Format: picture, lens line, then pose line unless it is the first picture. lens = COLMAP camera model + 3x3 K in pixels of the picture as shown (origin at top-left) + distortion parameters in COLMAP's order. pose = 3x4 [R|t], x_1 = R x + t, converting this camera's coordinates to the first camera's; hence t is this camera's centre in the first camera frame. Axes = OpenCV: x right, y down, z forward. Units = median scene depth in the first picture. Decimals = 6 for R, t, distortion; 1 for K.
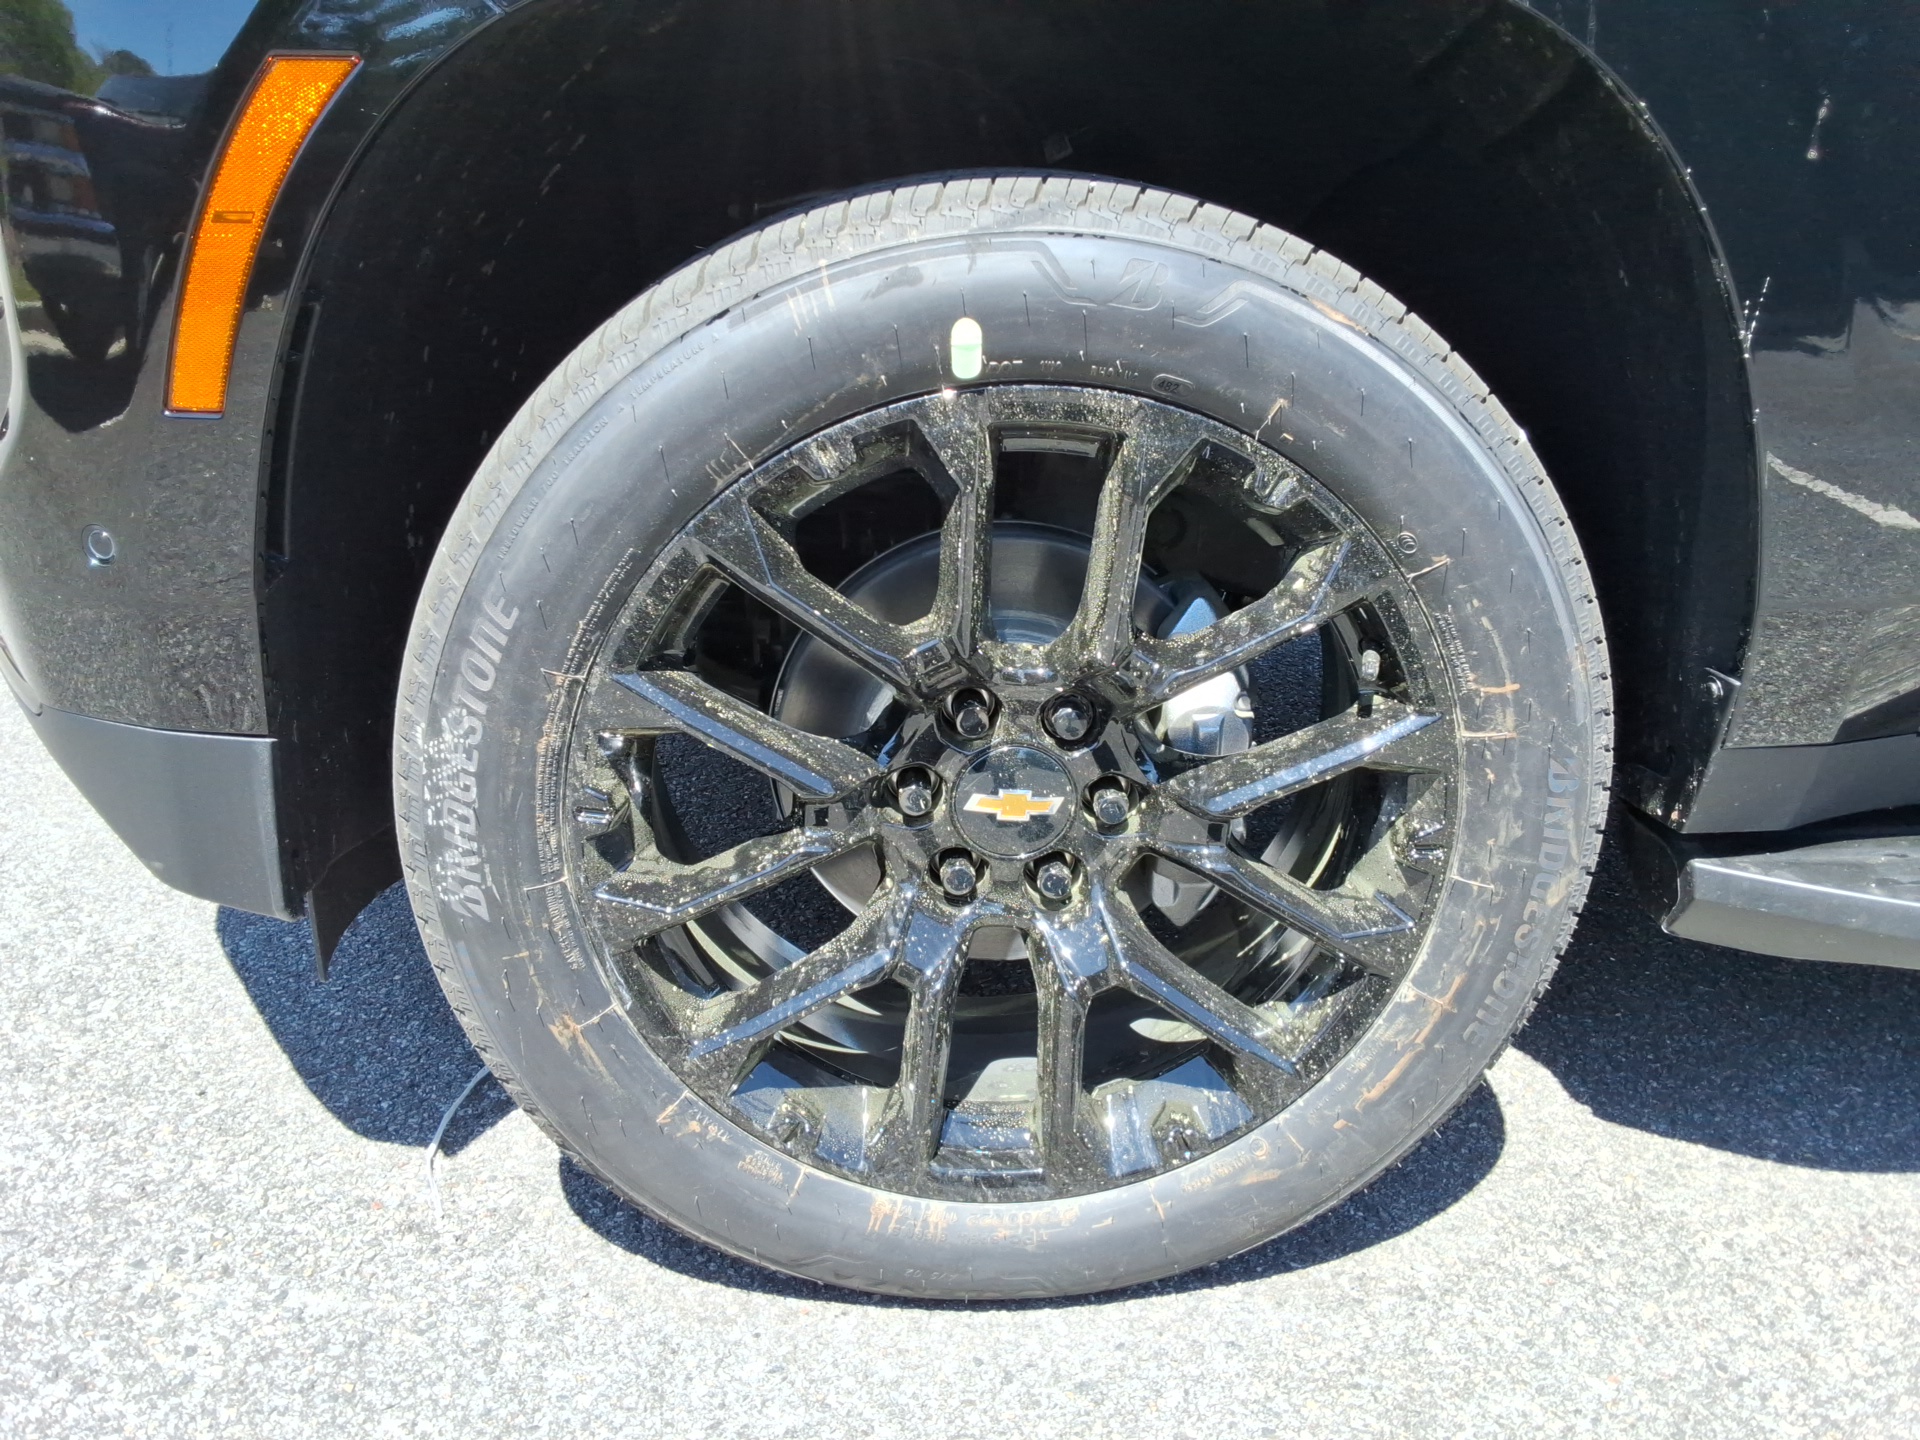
lens RADIAL K [[1544.9, 0, 954.4], [0, 1544.9, 697.9], [0, 0, 1]] dist [0.089903, -0.142384]
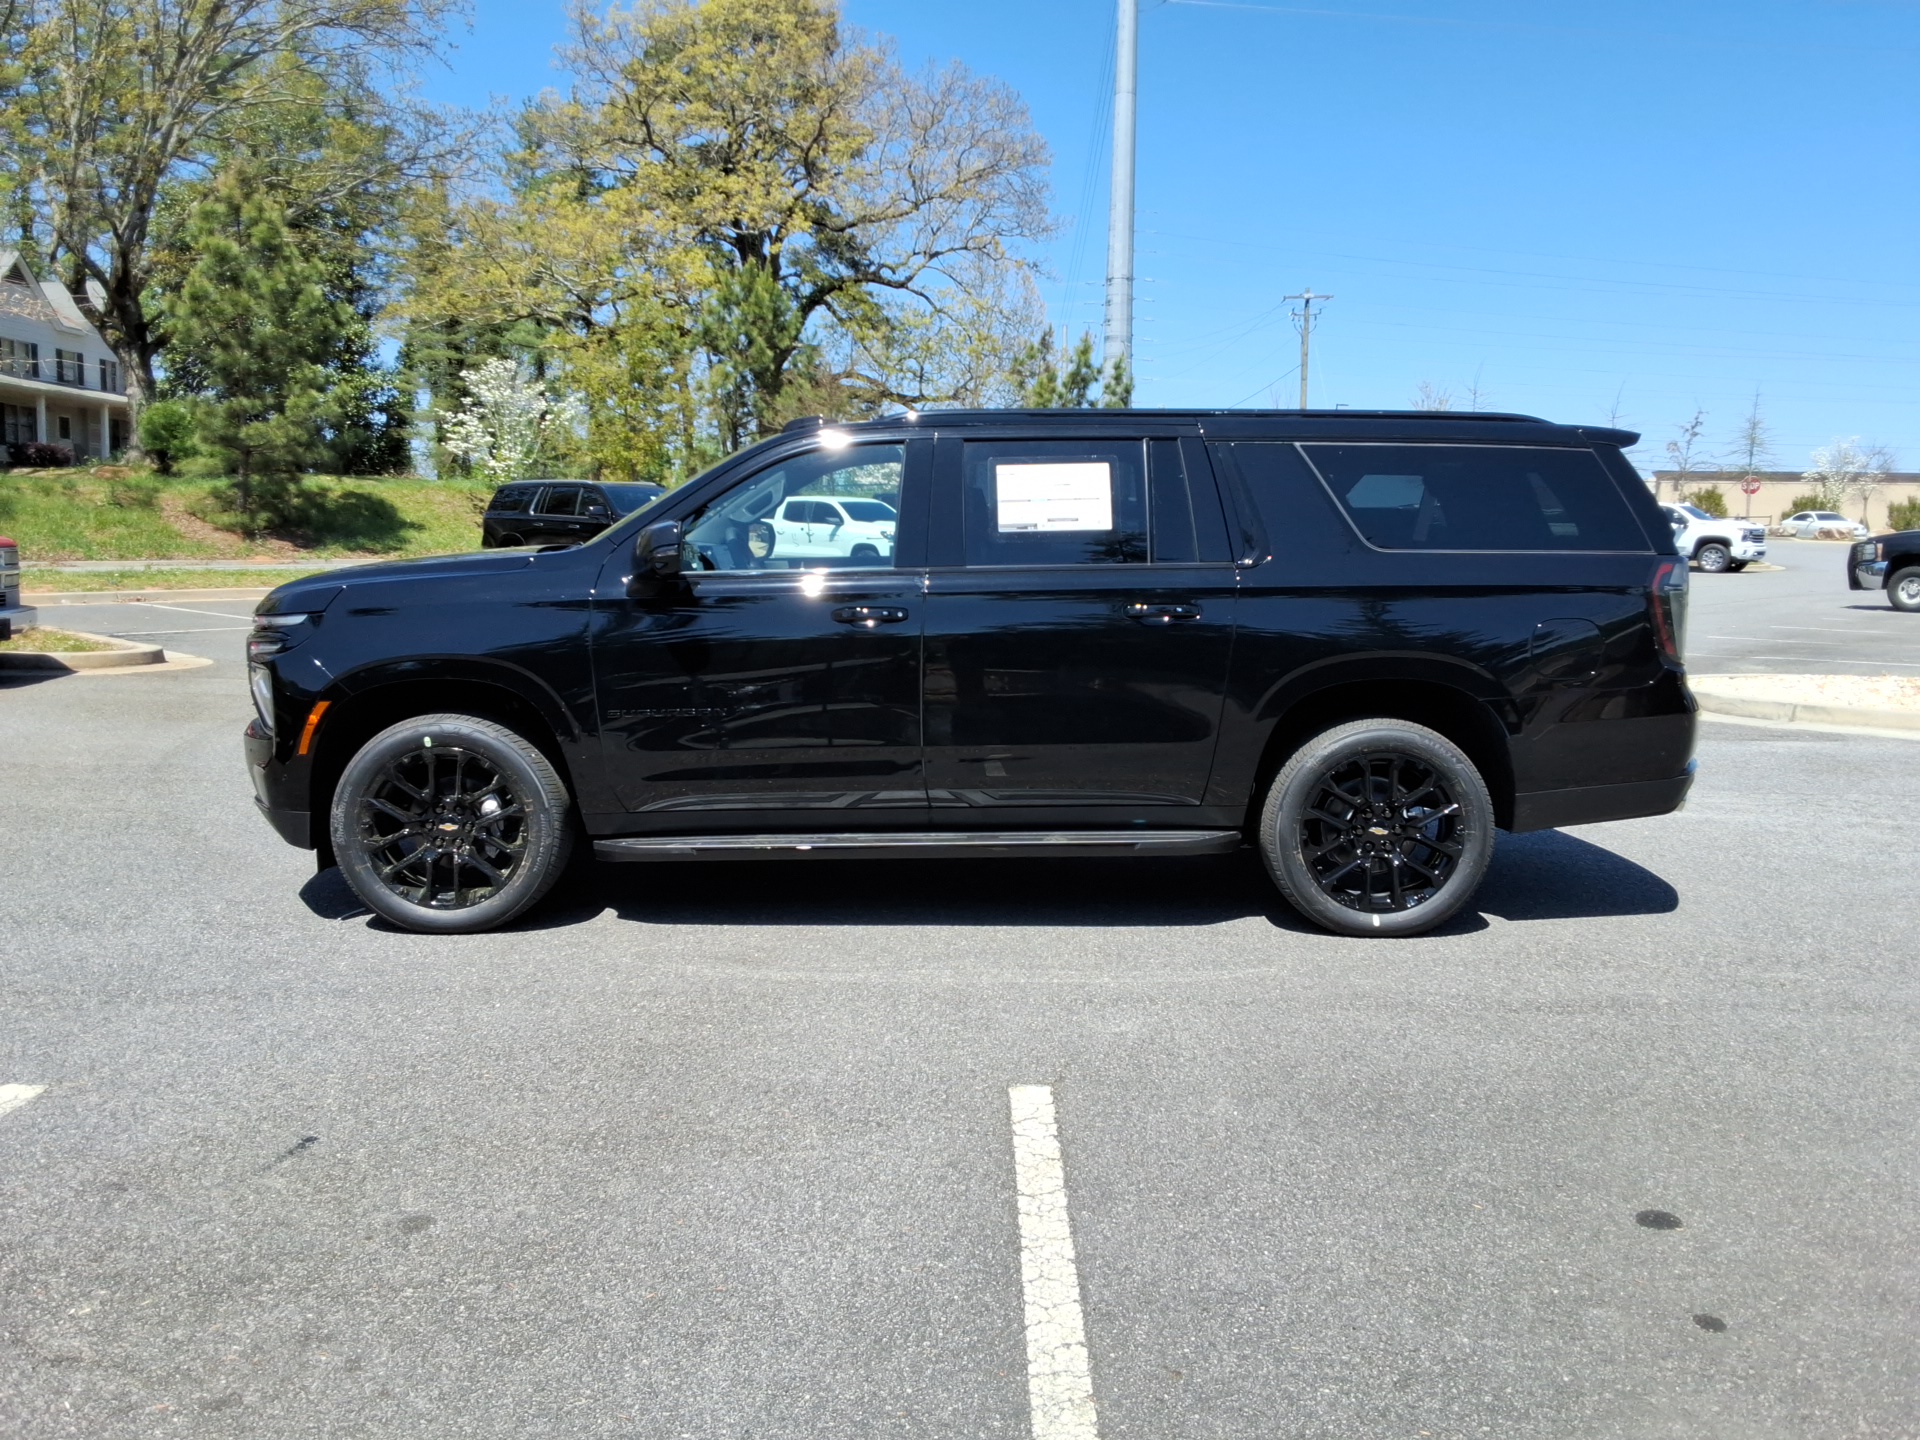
lens RADIAL K [[1544.9, 0, 978.0], [0, 1544.9, 711.5], [0, 0, 1]] dist [0.089903, -0.142384]
pose [[0.997930, -0.013563, -0.062871, 2.194577], [-0.001347, 0.972891, -0.231262, 0.919726], [0.064303, 0.230868, 0.970858, -4.146324]]
